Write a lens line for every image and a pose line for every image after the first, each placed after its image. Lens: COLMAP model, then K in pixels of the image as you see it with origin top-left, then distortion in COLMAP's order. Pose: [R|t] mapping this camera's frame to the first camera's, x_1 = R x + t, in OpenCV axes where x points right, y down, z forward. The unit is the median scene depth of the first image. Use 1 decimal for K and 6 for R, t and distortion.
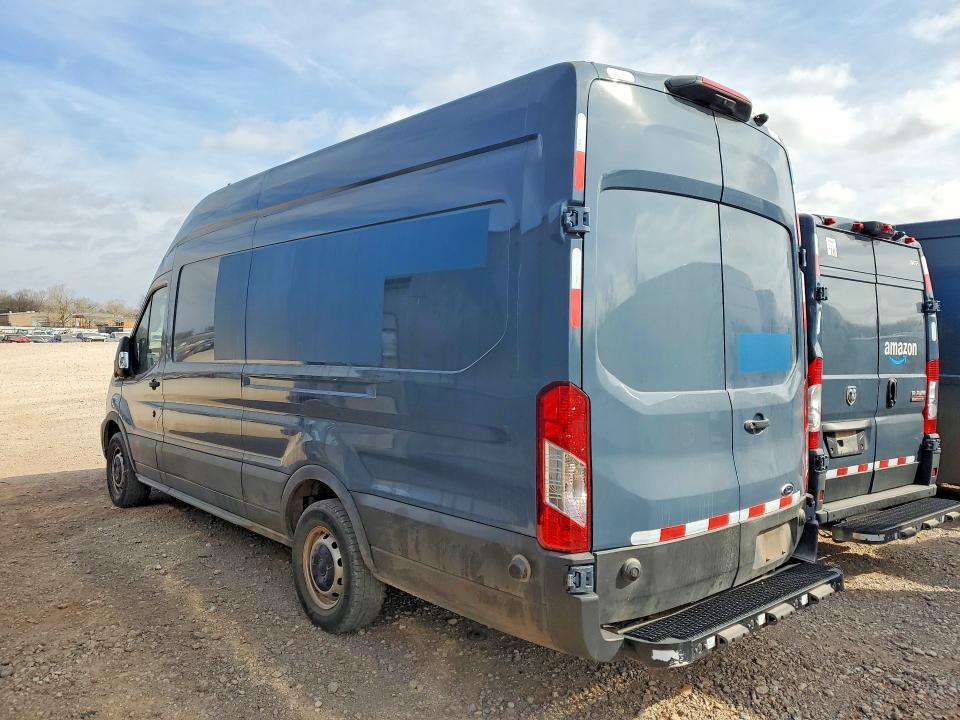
lens RADIAL K [[773.2, 0, 480.0], [0, 773.2, 360.0], [0, 0, 1]] dist [0.001178, 0.001355]
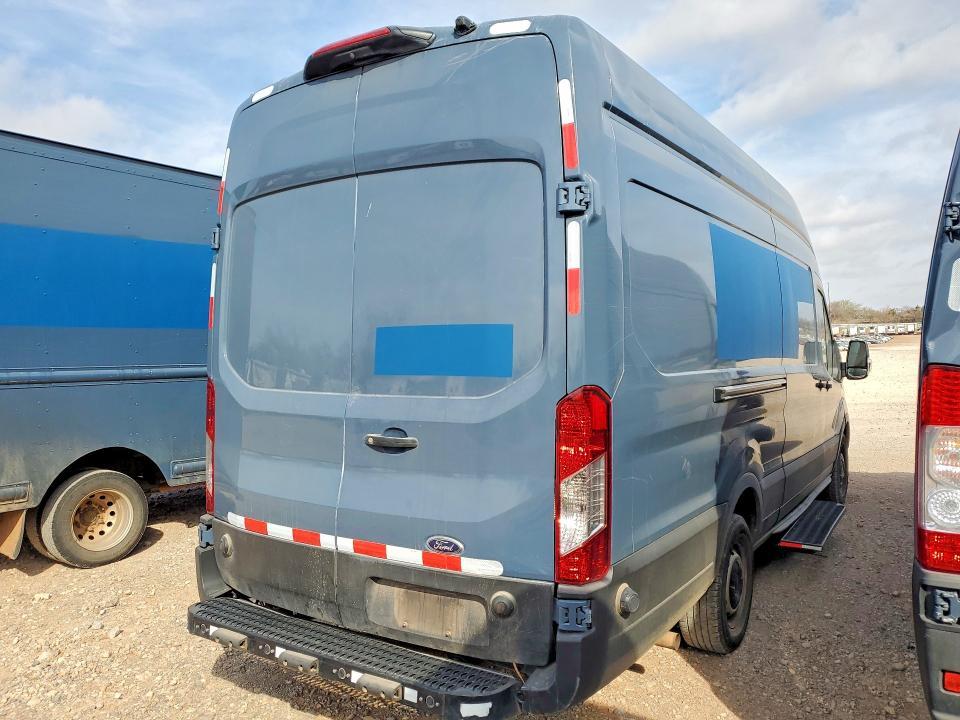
lens RADIAL K [[773.2, 0, 480.0], [0, 773.2, 360.0], [0, 0, 1]] dist [0.001178, 0.001355]
pose [[0.261918, 0.013897, -0.964990, 1.210813], [-0.011610, 0.999869, 0.011248, -0.009830], [0.965020, 0.008257, 0.262045, 0.938505]]
